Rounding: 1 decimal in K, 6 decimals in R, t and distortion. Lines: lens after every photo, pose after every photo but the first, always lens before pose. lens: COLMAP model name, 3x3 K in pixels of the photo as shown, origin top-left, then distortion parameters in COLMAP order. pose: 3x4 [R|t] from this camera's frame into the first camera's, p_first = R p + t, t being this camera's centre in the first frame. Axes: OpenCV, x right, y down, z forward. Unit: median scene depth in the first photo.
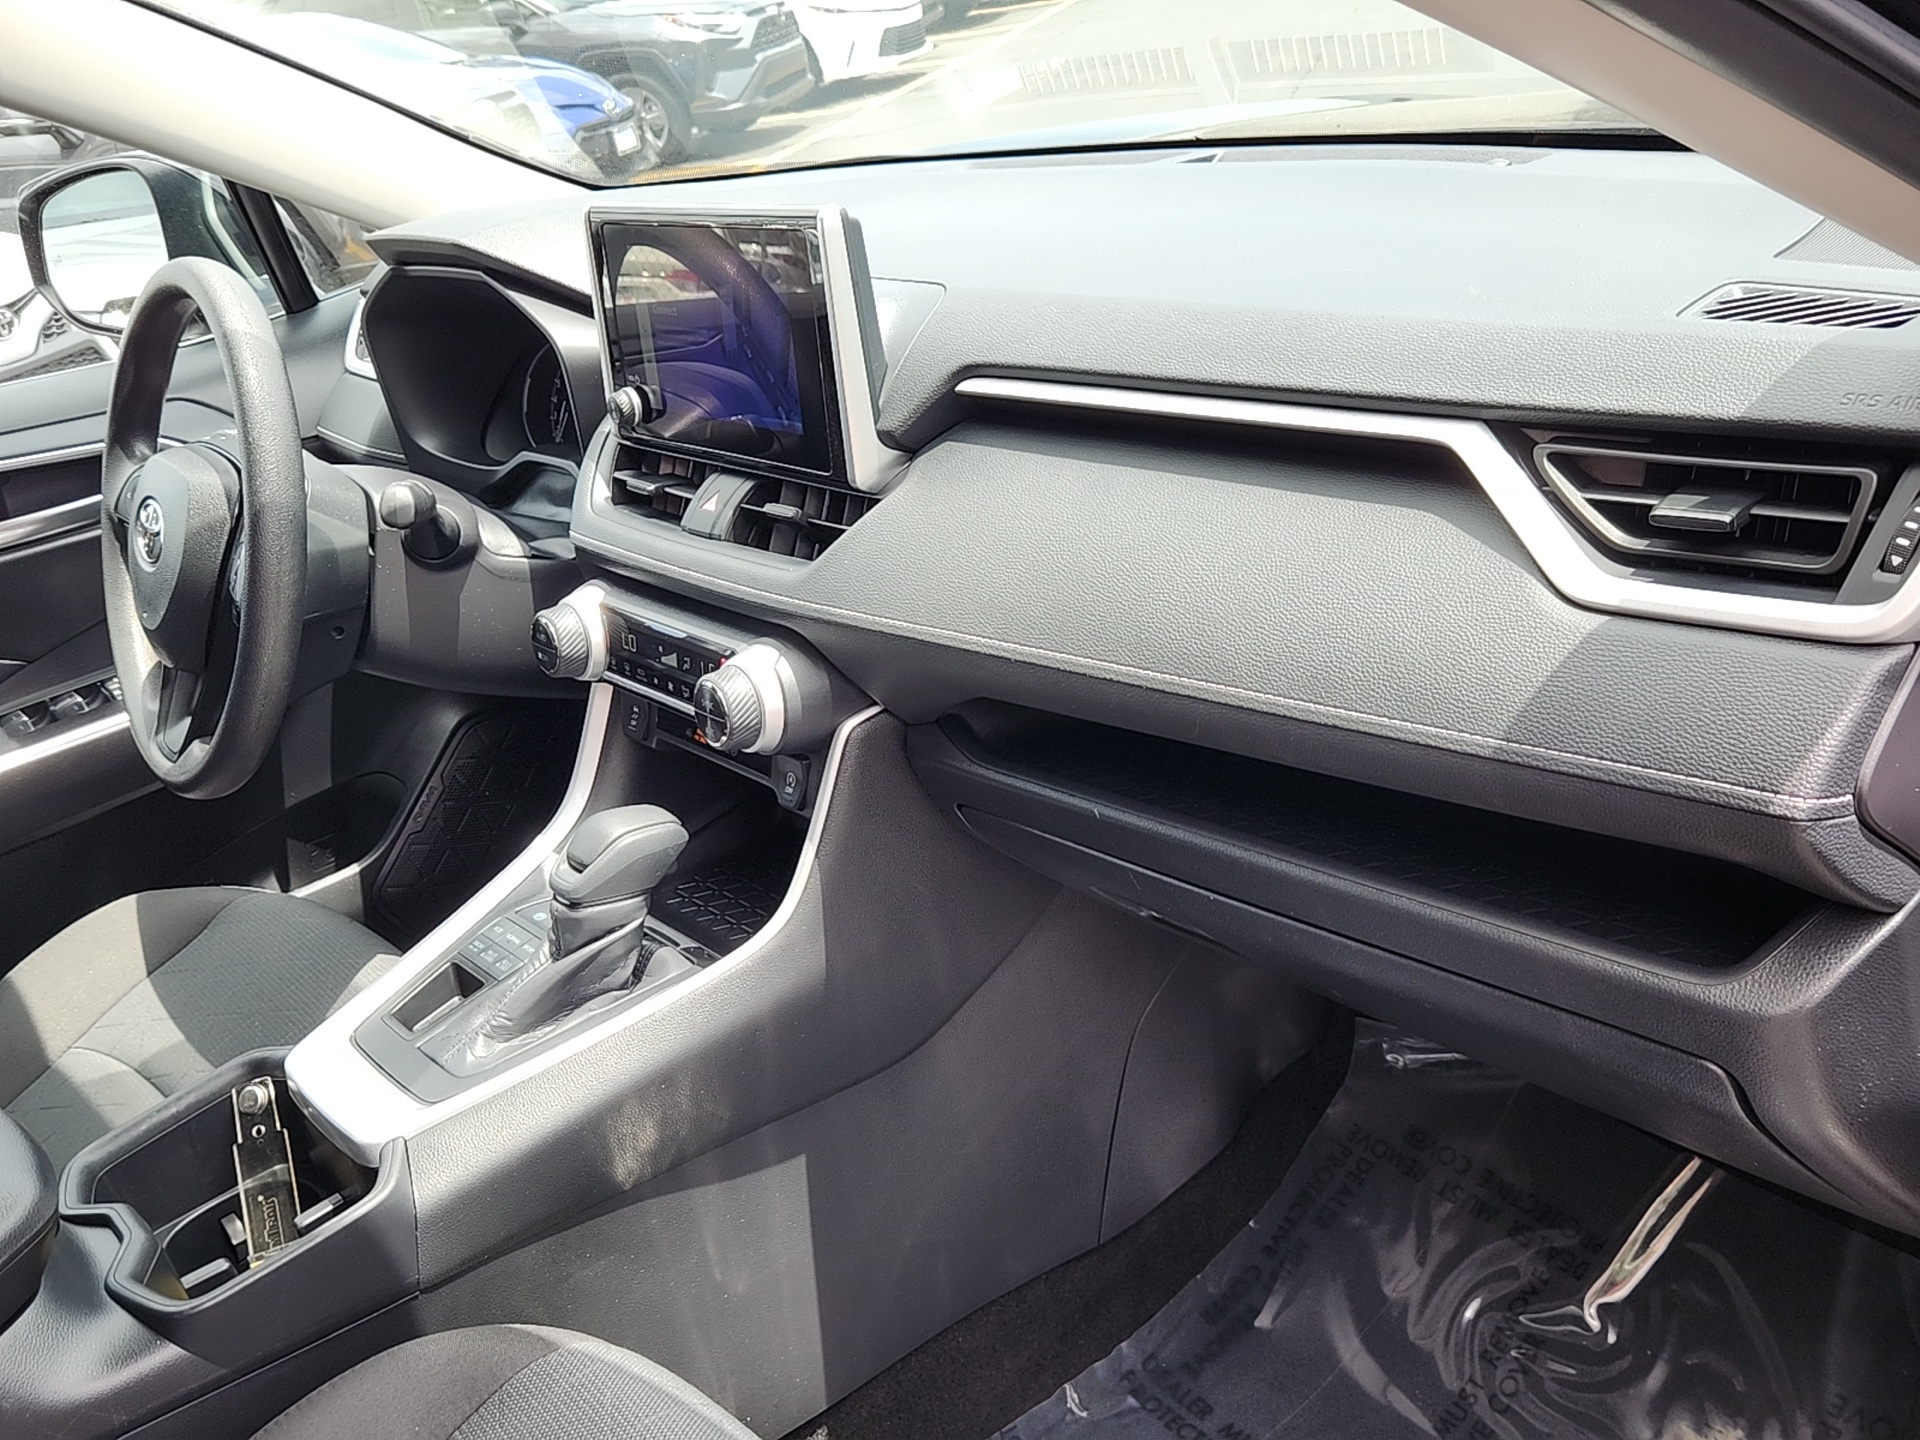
lens RADIAL K [[1777.7, 0, 960.0], [0, 1777.7, 720.0], [0, 0, 1]] dist [0.081321, -0.133730]
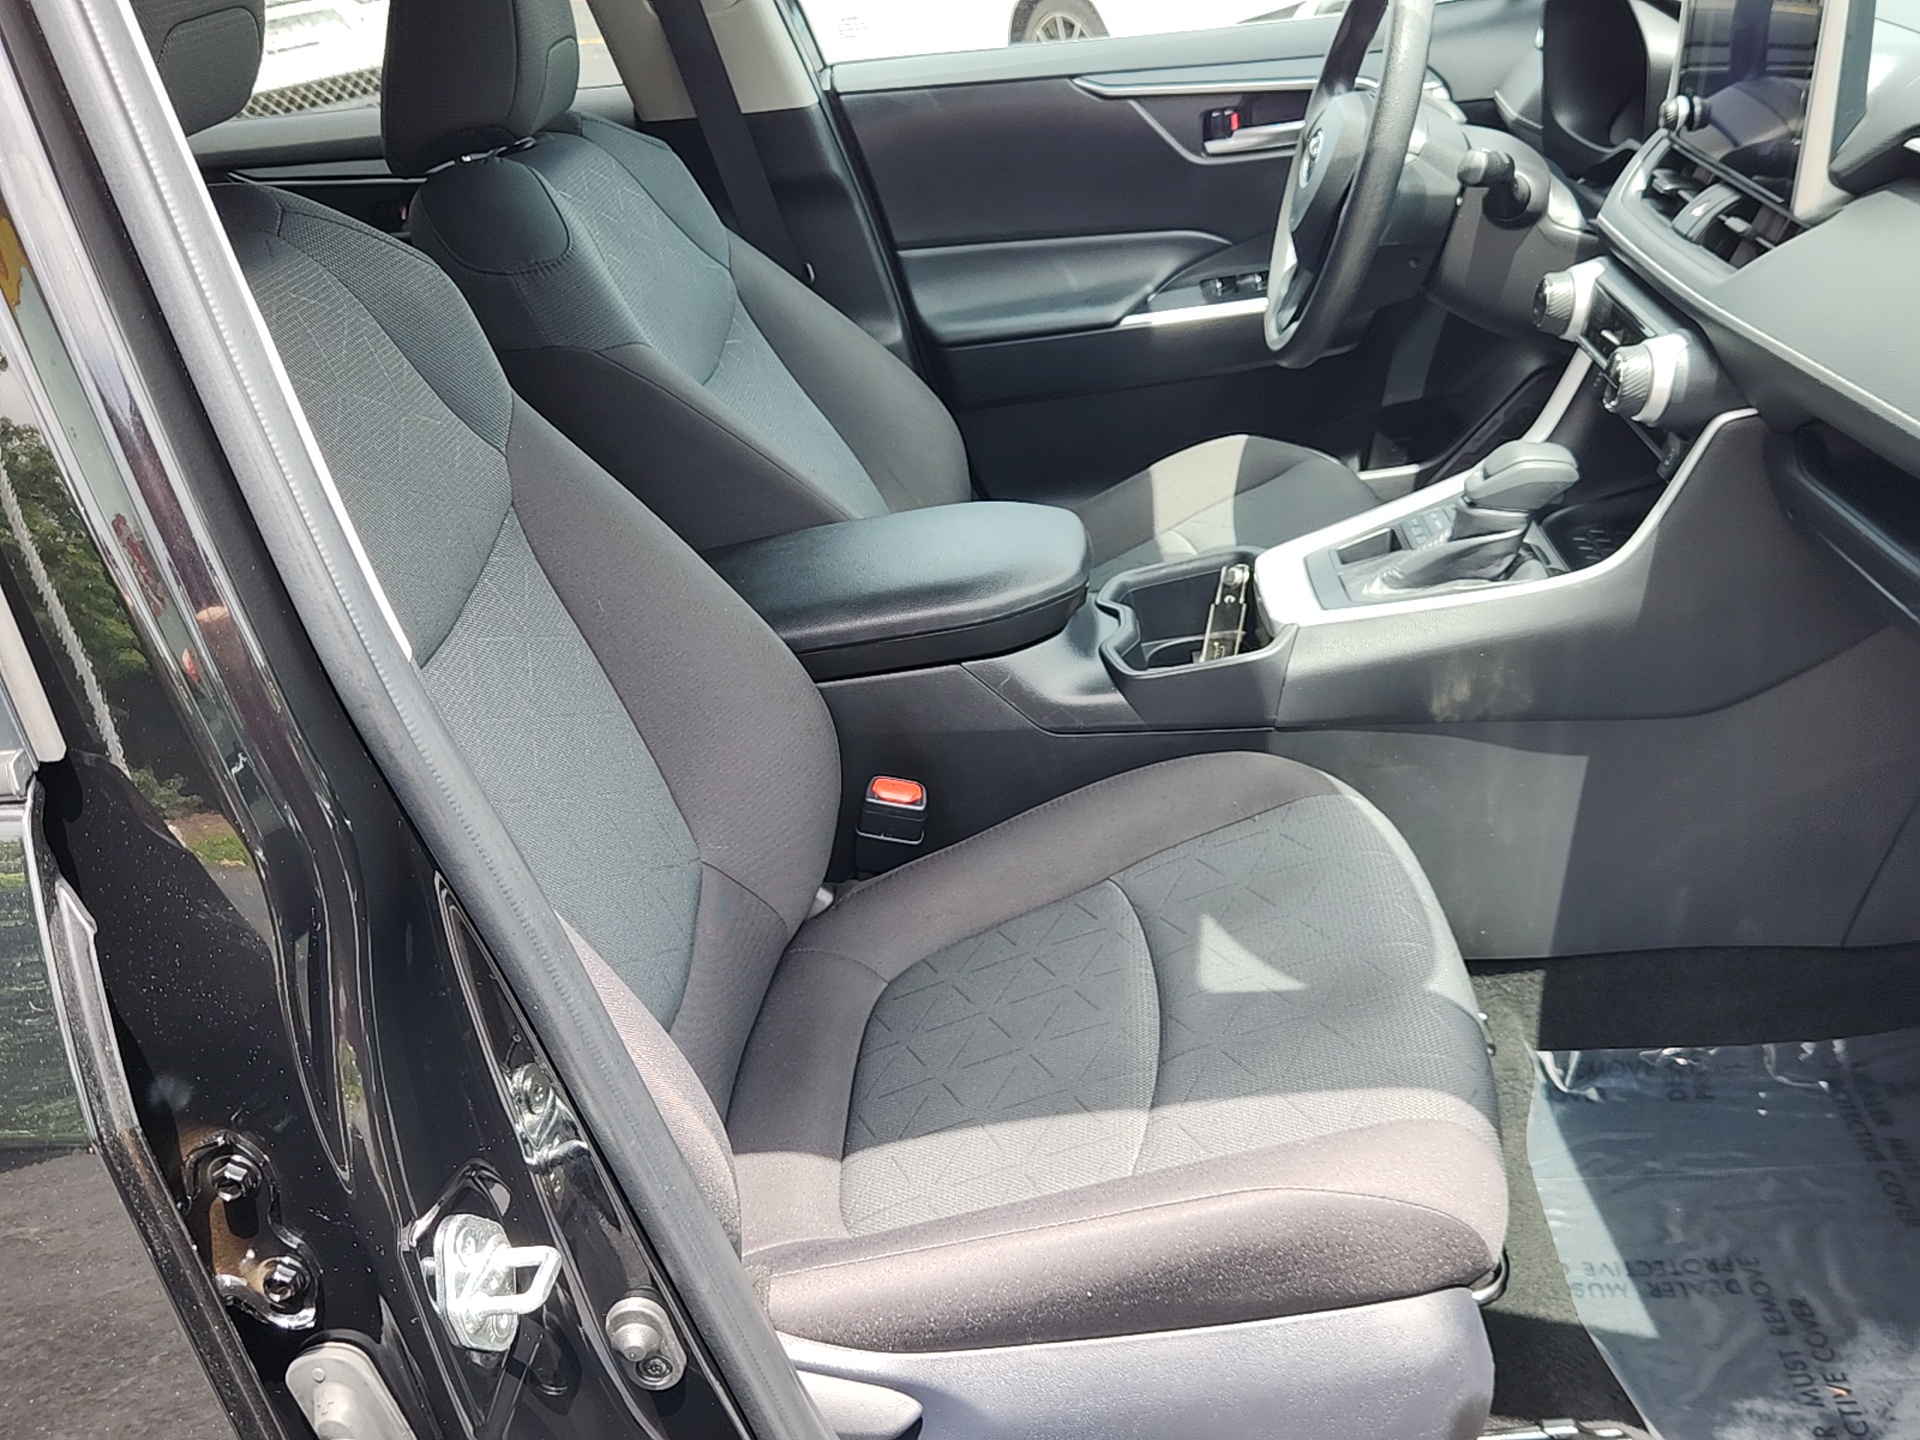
lens RADIAL K [[1777.7, 0, 960.0], [0, 1777.7, 720.0], [0, 0, 1]] dist [0.081321, -0.133730]
pose [[0.744182, 0.353461, -0.566797, 0.285176], [-0.245514, 0.933869, 0.260022, 0.003670], [0.621222, -0.054347, 0.781748, -0.240337]]
